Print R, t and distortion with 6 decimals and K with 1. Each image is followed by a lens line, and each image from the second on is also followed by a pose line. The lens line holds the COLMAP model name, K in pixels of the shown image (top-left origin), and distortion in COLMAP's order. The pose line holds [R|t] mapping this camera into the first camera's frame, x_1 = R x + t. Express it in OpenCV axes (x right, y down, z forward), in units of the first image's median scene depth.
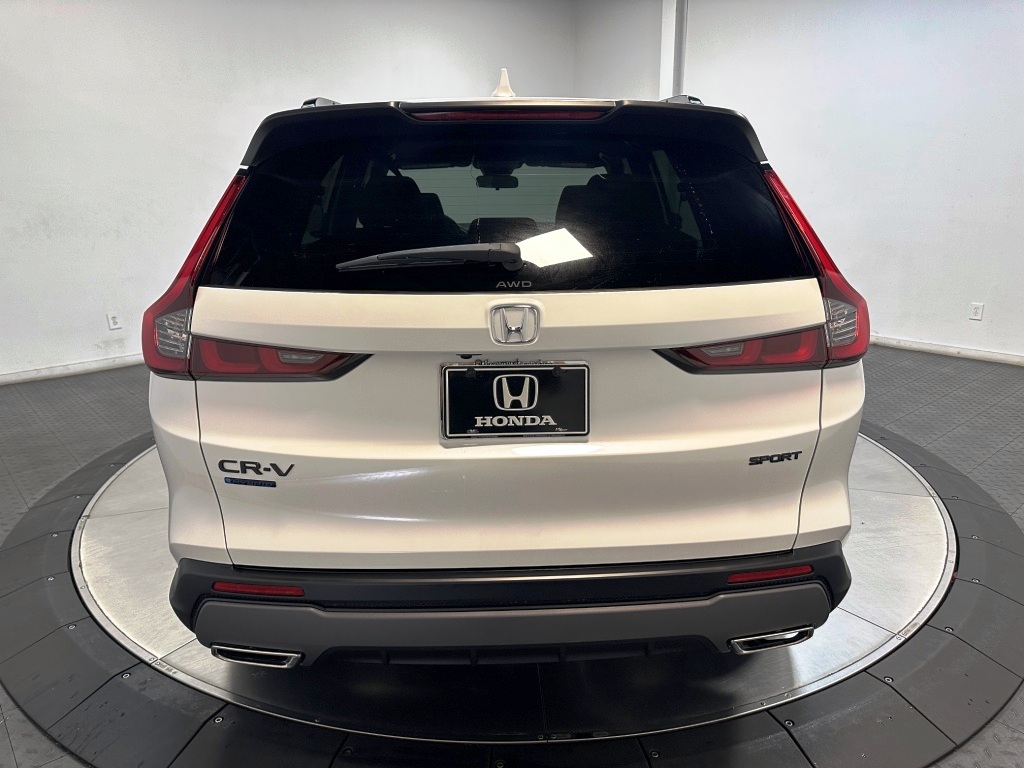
lens RADIAL K [[708.0, 0, 512.0], [0, 708.0, 384.0], [0, 0, 1]] dist [0.004509, -0.033243]
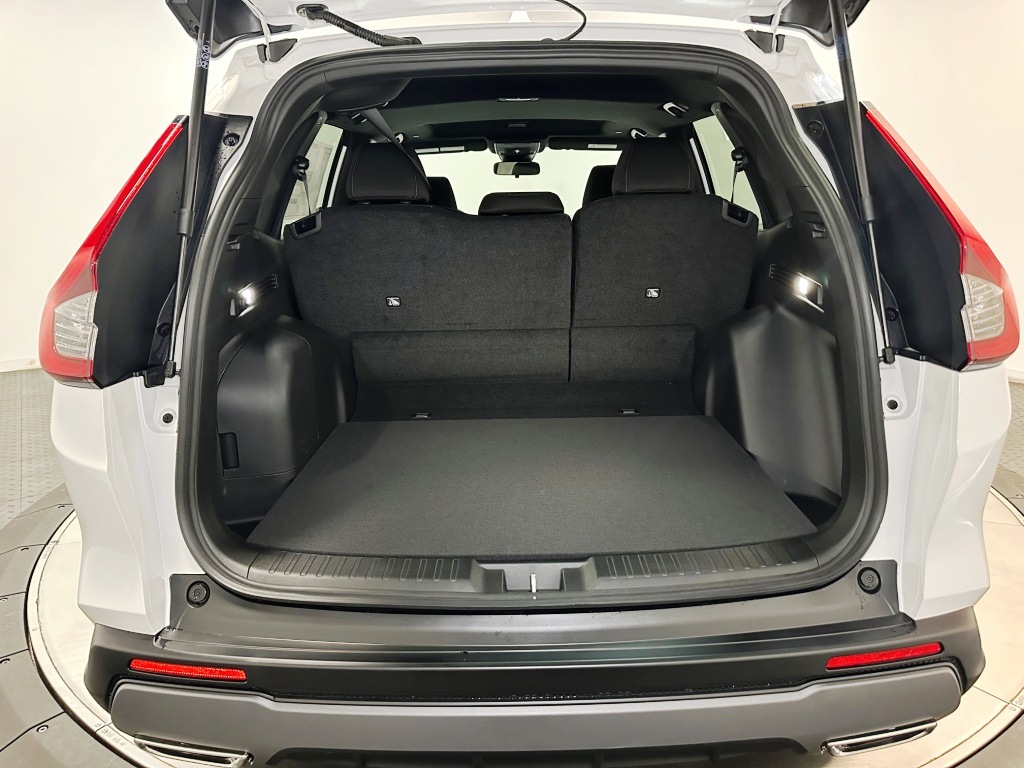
lens RADIAL K [[708.0, 0, 512.0], [0, 708.0, 384.0], [0, 0, 1]] dist [0.004509, -0.033243]
pose [[0.999446, -0.000843, -0.033275, 0.007043], [0.000446, 0.999929, -0.011920, -0.001270], [0.033283, 0.011899, 0.999375, 0.262547]]
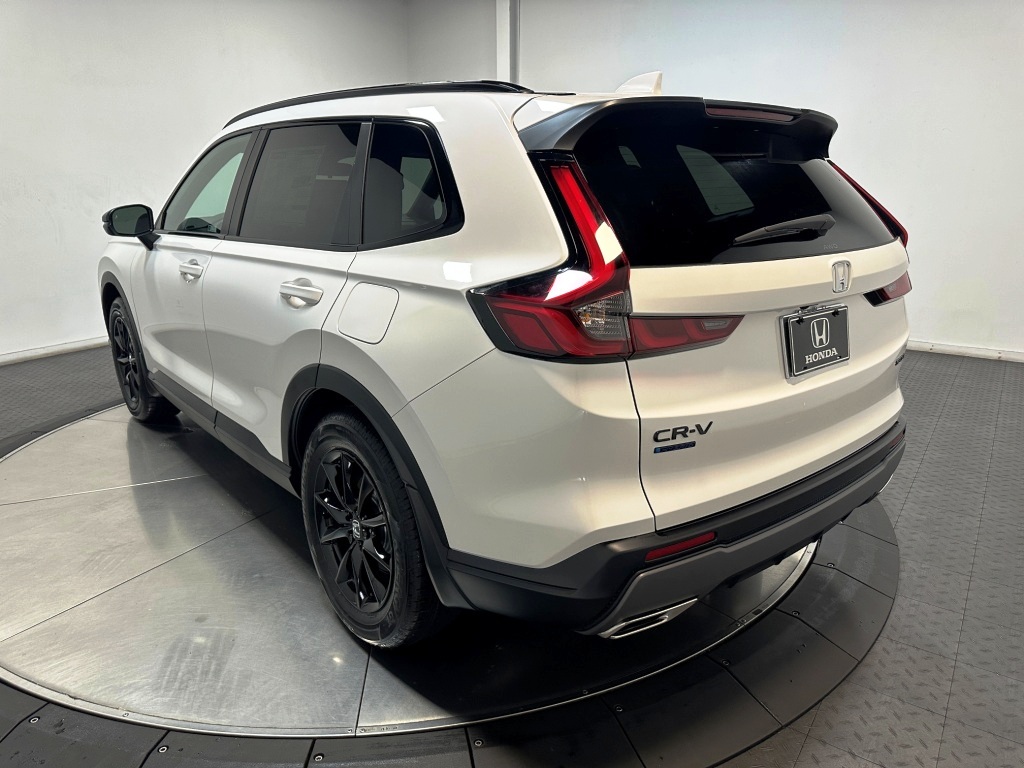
lens RADIAL K [[708.0, 0, 512.0], [0, 708.0, 384.0], [0, 0, 1]] dist [0.004509, -0.033243]
pose [[0.842300, -0.162164, 0.514036, -1.081215], [0.153521, 0.986346, 0.059606, -0.055434], [-0.516683, 0.028710, 0.855695, 0.204308]]
